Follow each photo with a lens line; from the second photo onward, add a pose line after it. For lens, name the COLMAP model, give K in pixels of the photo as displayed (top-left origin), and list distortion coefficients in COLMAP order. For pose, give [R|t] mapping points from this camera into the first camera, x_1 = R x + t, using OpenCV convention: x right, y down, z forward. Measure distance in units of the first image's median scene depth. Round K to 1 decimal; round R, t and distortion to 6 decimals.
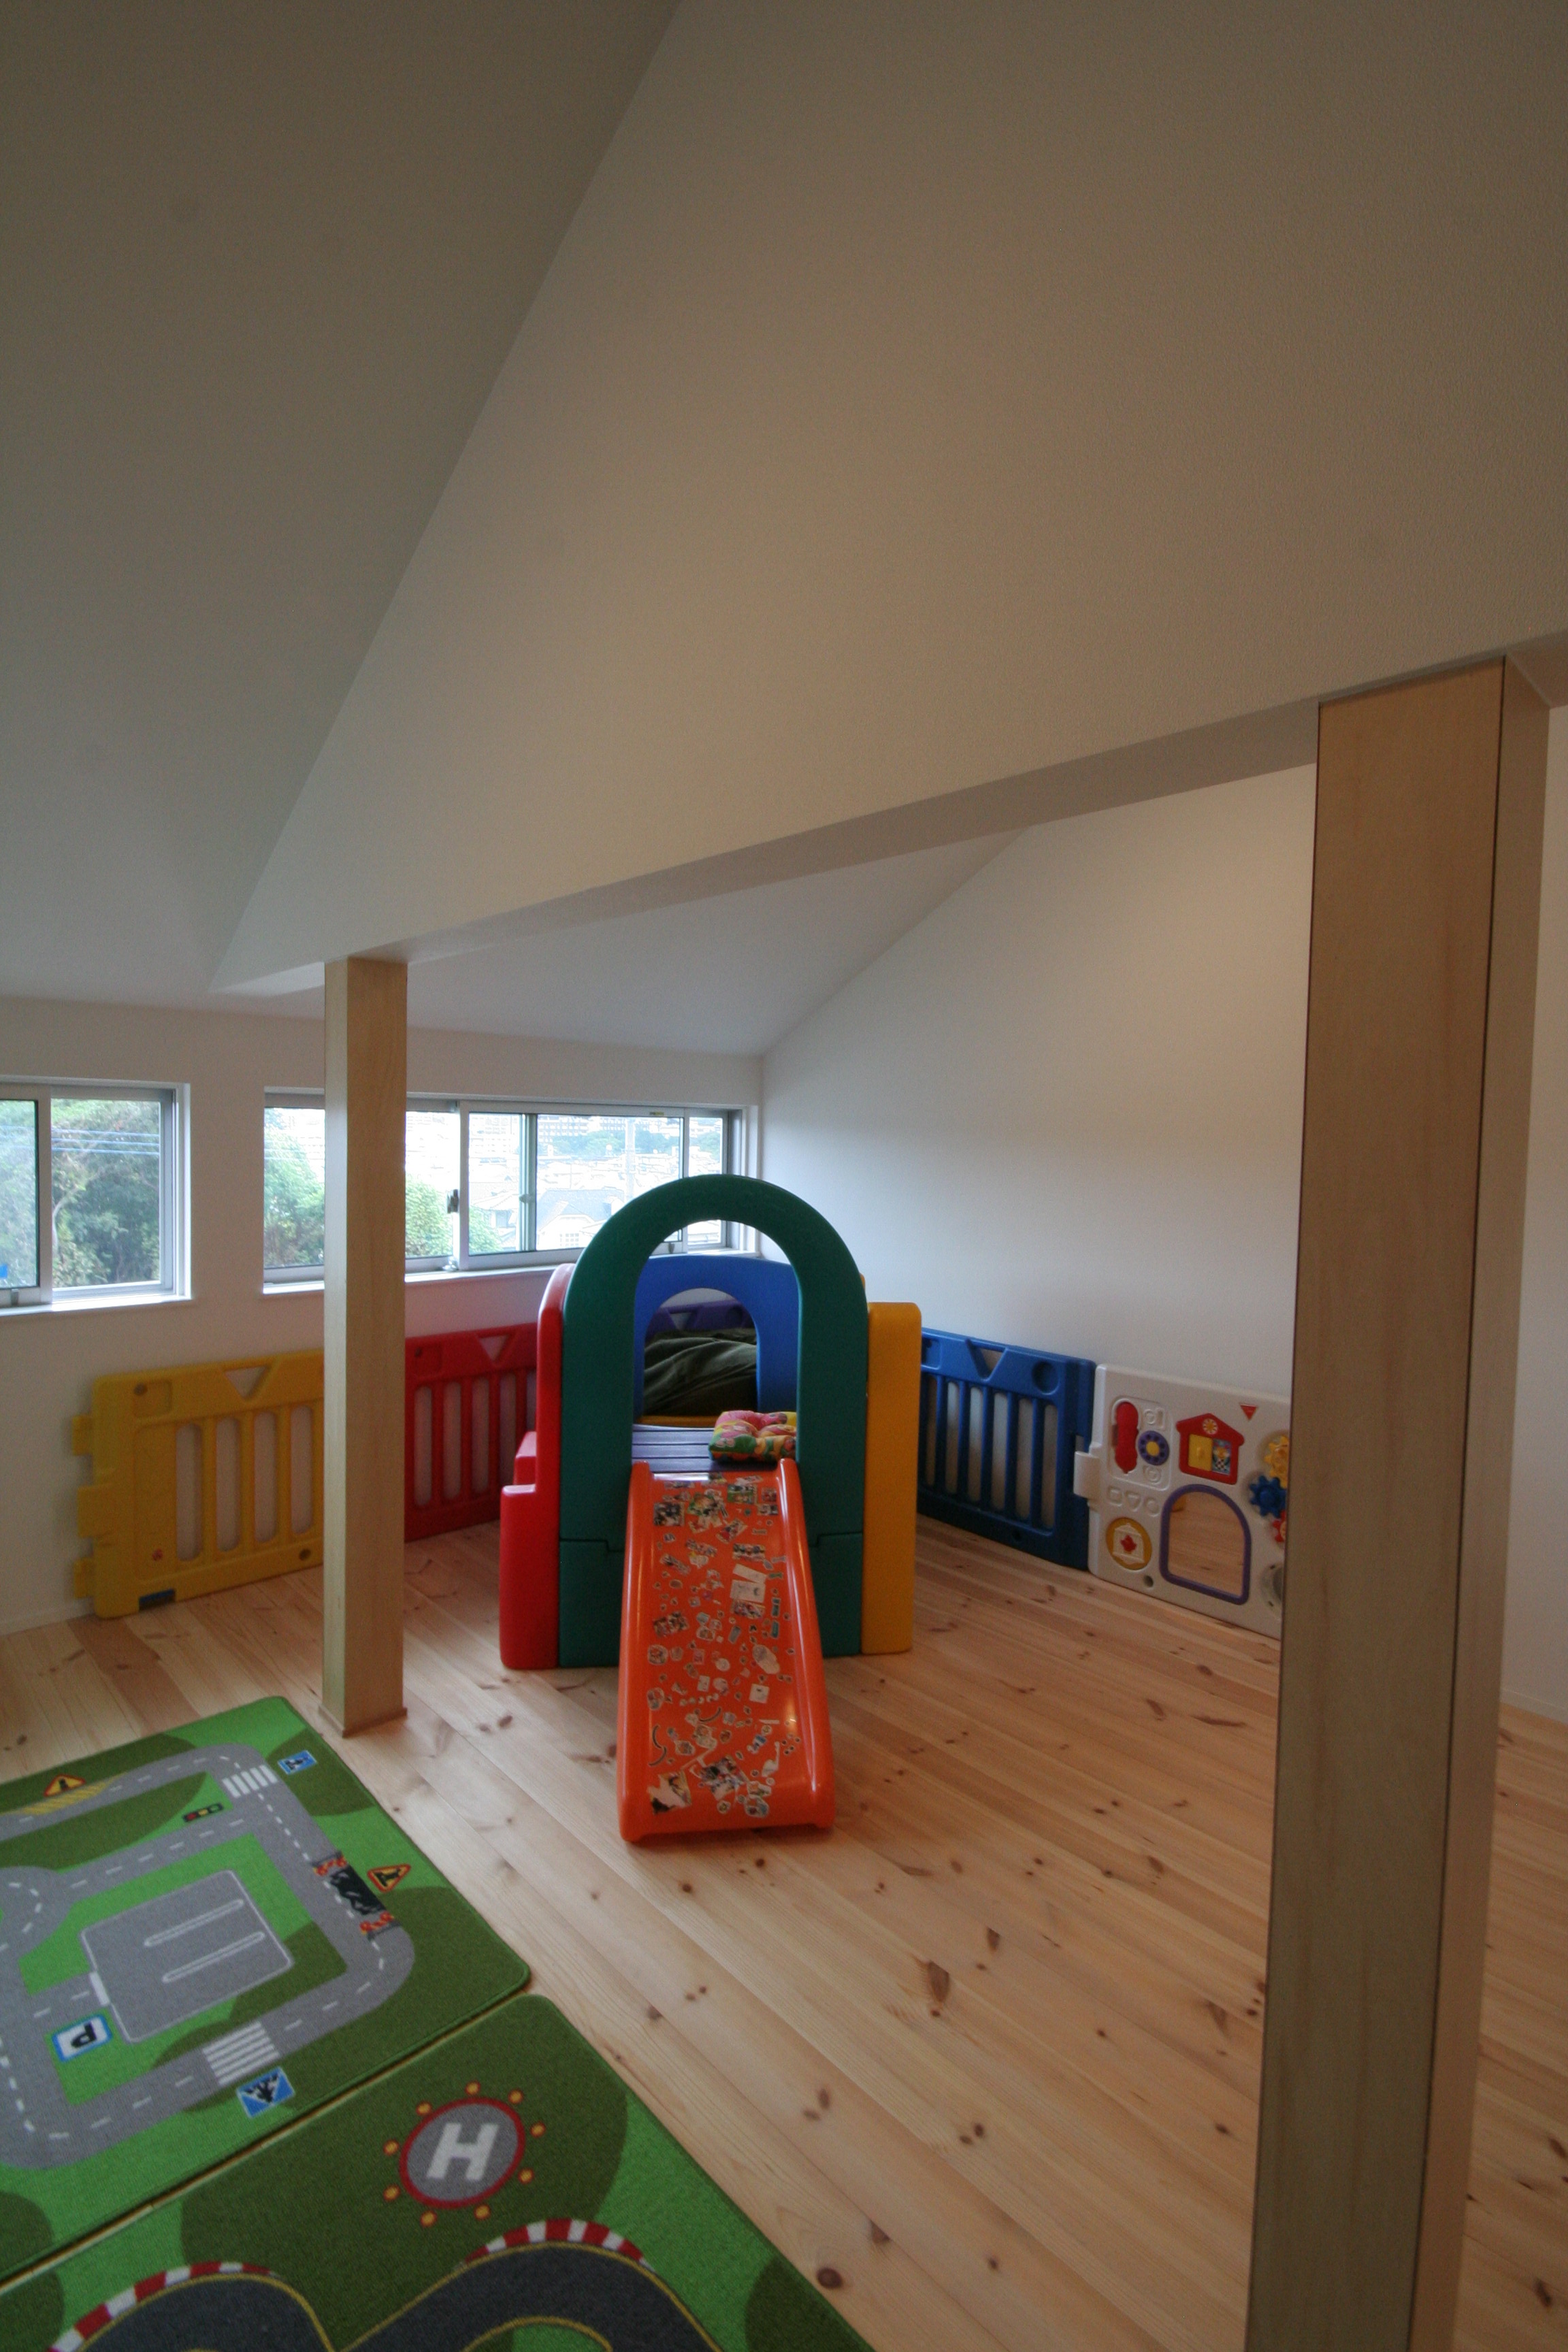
lens RADIAL K [[1091.1, 0, 790.4], [0, 1091.1, 1177.1], [0, 0, 1]] dist [0.000904, -0.004612]
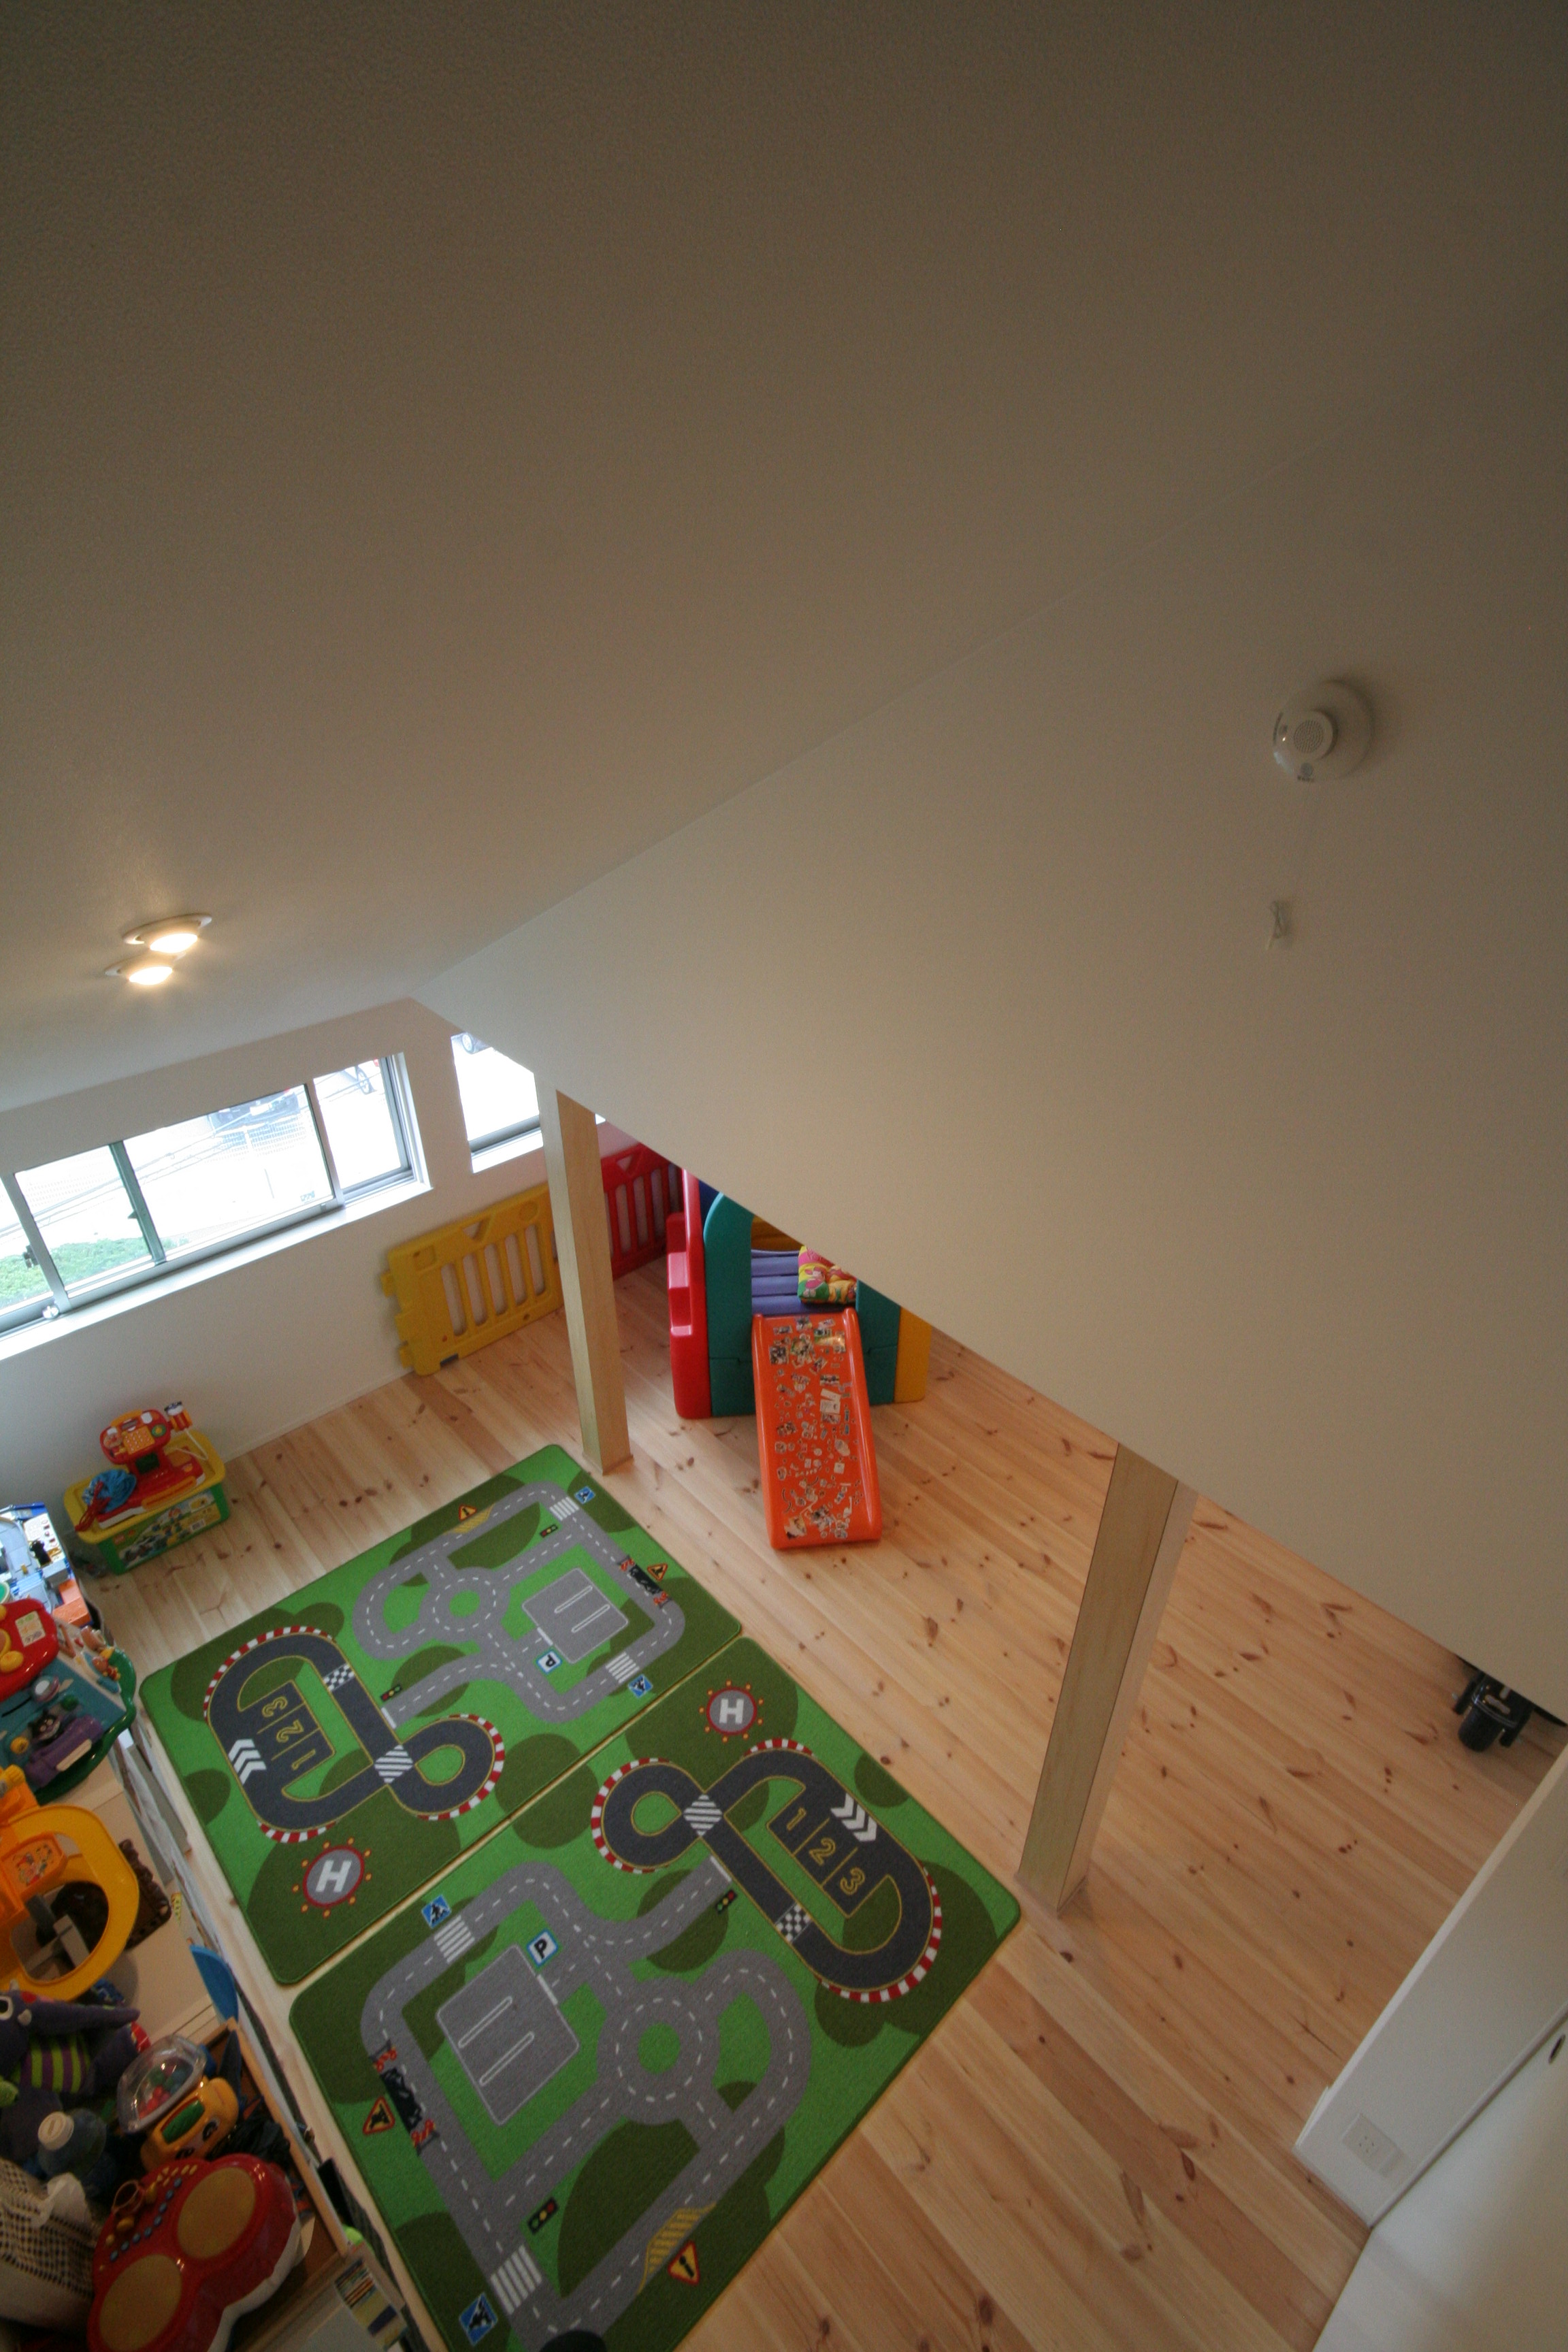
lens RADIAL K [[1091.1, 0, 782.2], [0, 1091.1, 1178.6], [0, 0, 1]] dist [0.000904, -0.004612]
pose [[0.999716, -0.009089, -0.022046, -0.085203], [0.018900, 0.865763, 0.500098, -0.908694], [0.014541, -0.500372, 0.865688, -0.340747]]
